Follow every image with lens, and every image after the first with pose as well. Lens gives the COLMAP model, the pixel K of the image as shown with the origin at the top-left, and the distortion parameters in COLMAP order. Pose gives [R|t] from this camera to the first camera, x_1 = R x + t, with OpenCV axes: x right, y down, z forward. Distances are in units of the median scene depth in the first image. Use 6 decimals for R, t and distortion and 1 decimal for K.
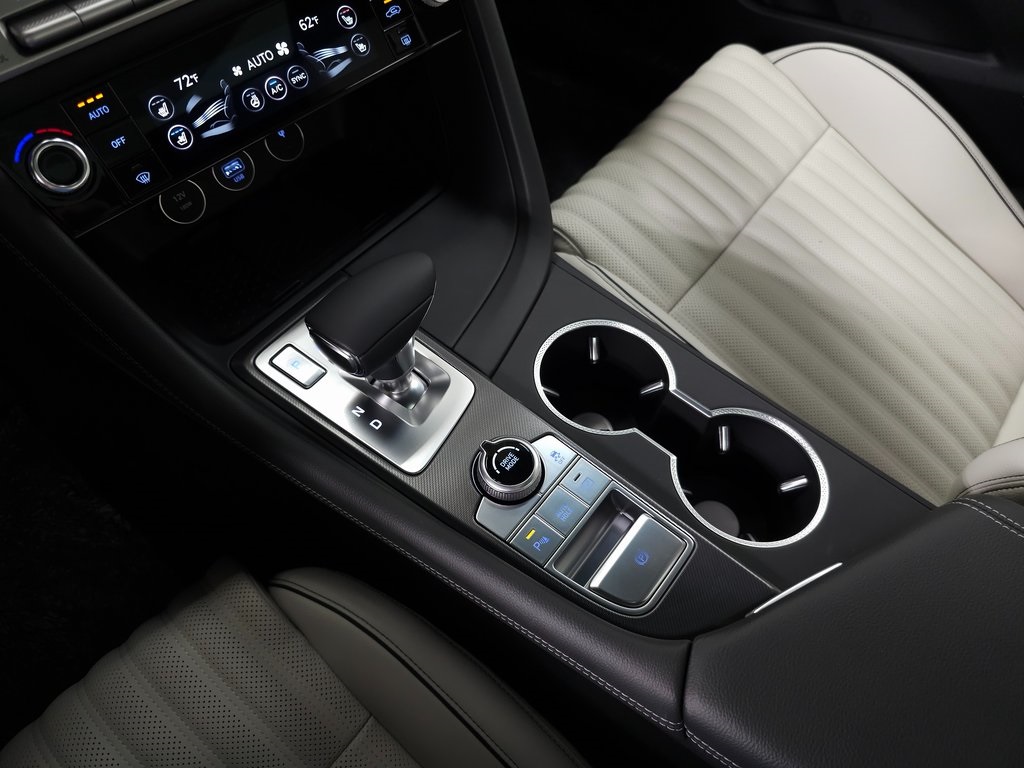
lens RADIAL K [[710.7, 0, 513.6], [0, 710.7, 378.1], [0, 0, 1]] dist [0.022737, -0.028560]
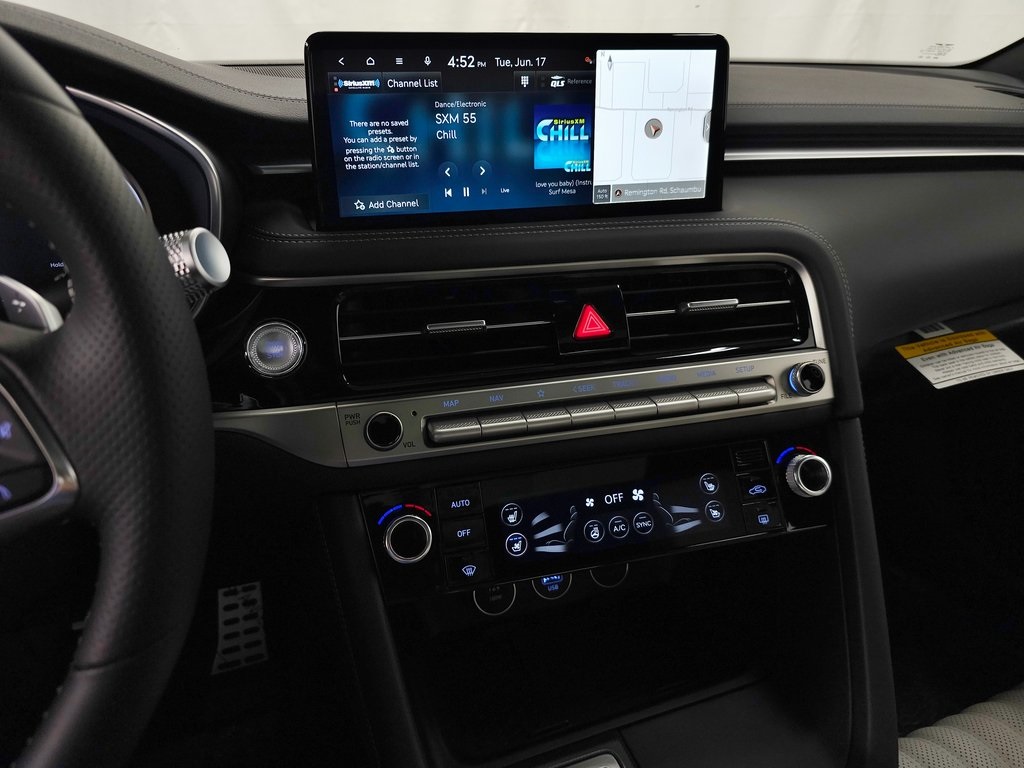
lens RADIAL K [[700.3, 0, 506.0], [0, 700.3, 379.3], [0, 0, 1]] dist [0.043281, -0.040901]
pose [[0.860346, 0.194096, -0.471309, -0.042236], [-0.417035, 0.799693, -0.431941, -0.076645], [0.293064, 0.568171, 0.768957, 0.069718]]
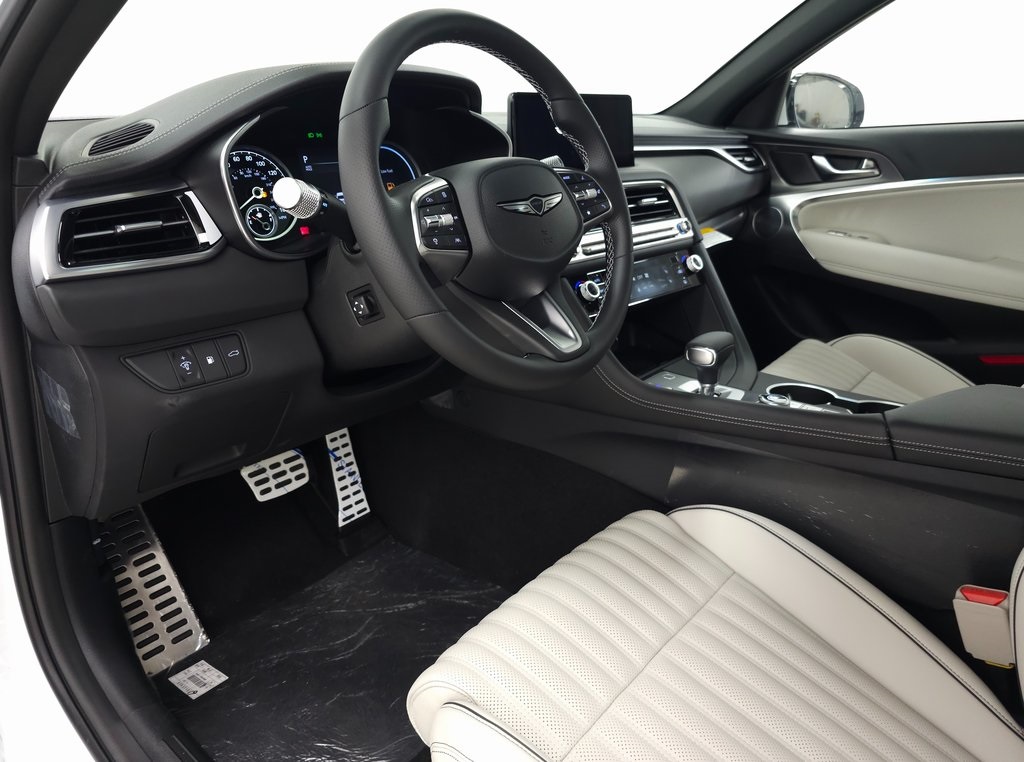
lens RADIAL K [[714.1, 0, 528.1], [0, 714.1, 387.1], [0, 0, 1]] dist [0.032645, -0.000958]
pose [[0.999529, -0.026874, -0.014835, -0.705828], [0.012734, 0.802750, -0.596179, 1.339701], [0.027931, 0.595709, 0.802714, -0.796152]]
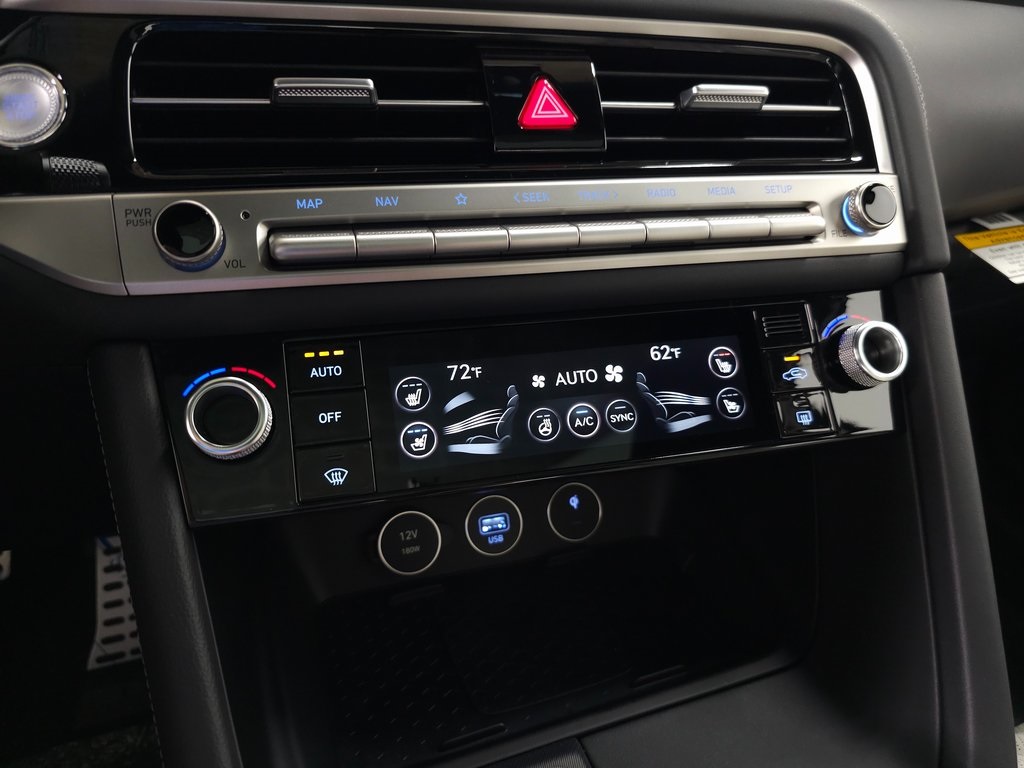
lens RADIAL K [[705.6, 0, 502.9], [0, 705.6, 382.3], [0, 0, 1]] dist [0.031104, -0.037068]
pose [[0.866710, 0.201412, -0.456341, -0.110659], [-0.418672, 0.791063, -0.446019, -0.116904], [0.271161, 0.577626, 0.769948, 0.464289]]
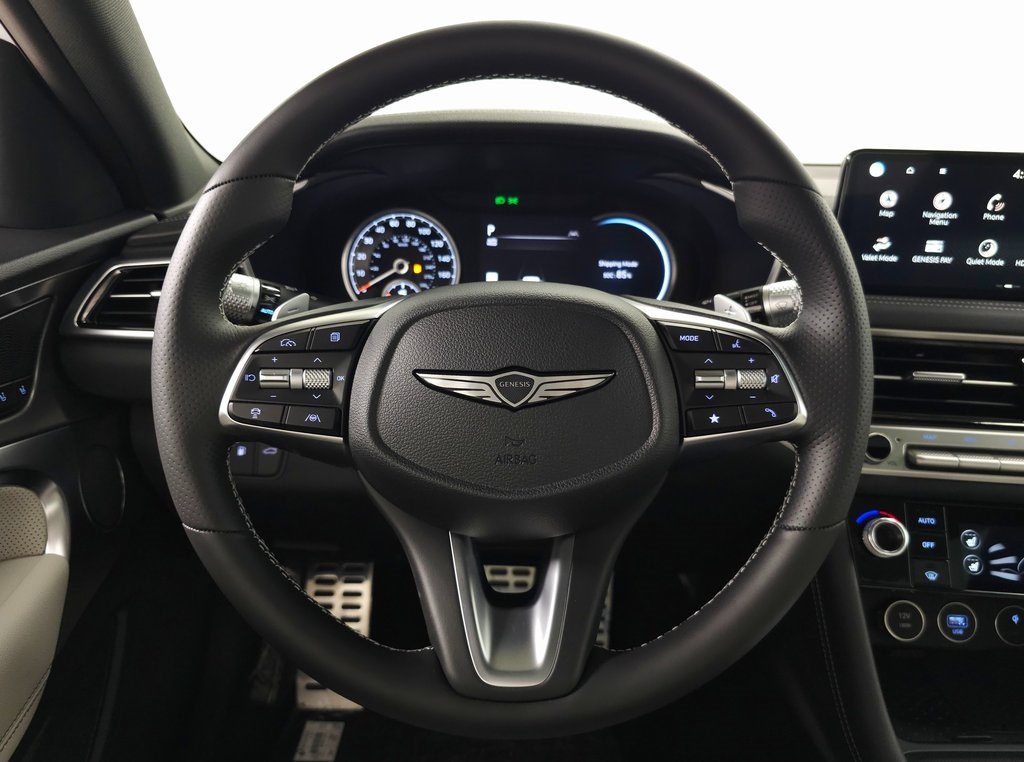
lens RADIAL K [[719.5, 0, 503.7], [0, 719.5, 383.3], [0, 0, 1]] dist [0.022473, -0.037093]
pose [[0.627727, 0.246051, -0.738524, -0.126209], [-0.657928, 0.674756, -0.334417, 0.370284], [0.416040, 0.695818, 0.585446, -0.258257]]
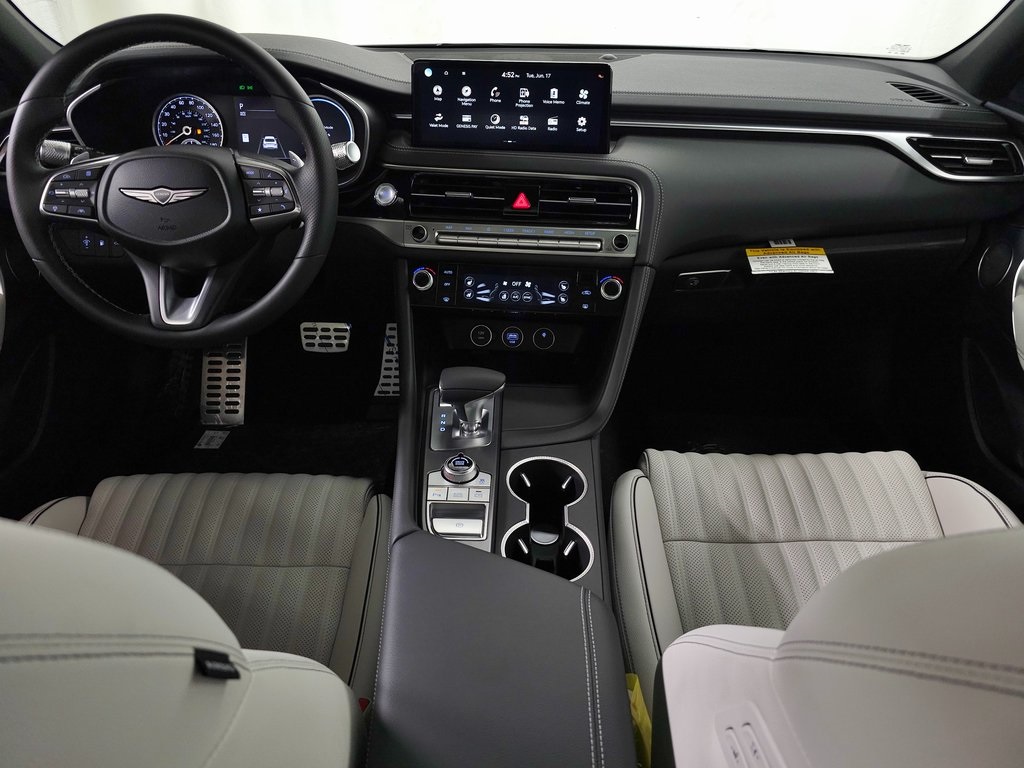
lens RADIAL K [[697.5, 0, 507.4], [0, 697.5, 385.7], [0, 0, 1]] dist [0.082607, -0.096231]
pose [[0.620138, 0.396778, -0.676754, 1.239813], [-0.654389, 0.737418, -0.167299, 0.185487], [0.432670, 0.546609, 0.716948, -0.431352]]
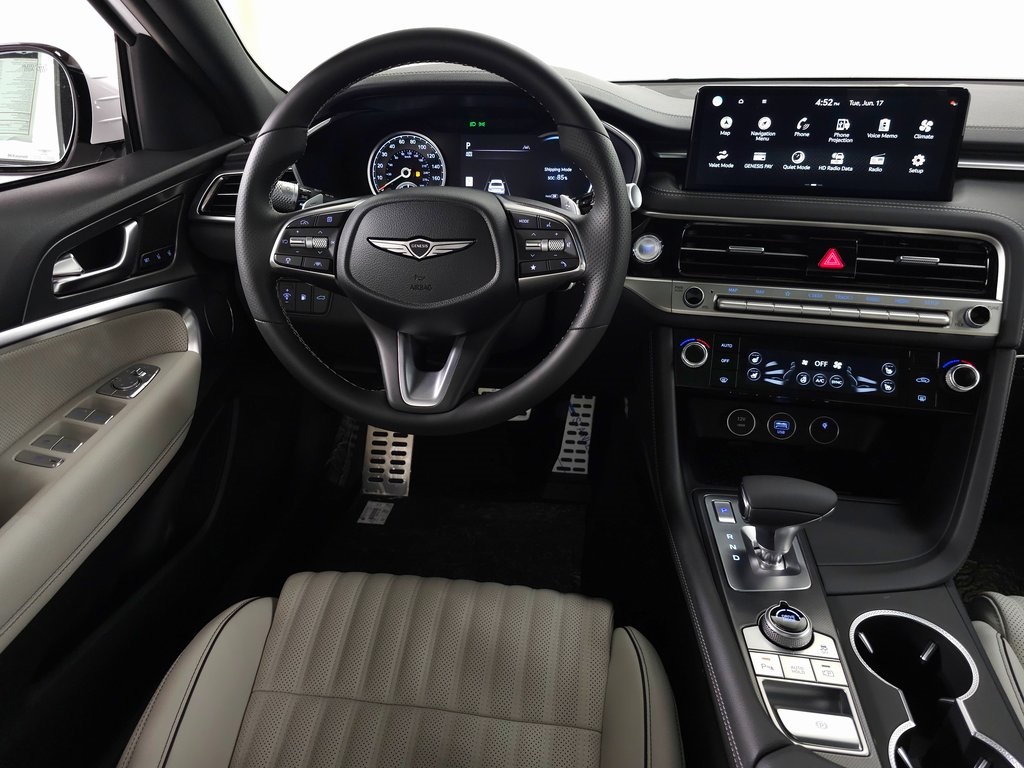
lens RADIAL K [[700.3, 0, 506.0], [0, 700.3, 379.3], [0, 0, 1]] dist [0.043281, -0.040901]
pose [[0.515924, 0.369546, -0.772824, 0.585157], [-0.706261, 0.694049, -0.139610, 0.361464], [0.484786, 0.617844, 0.619073, -0.417726]]
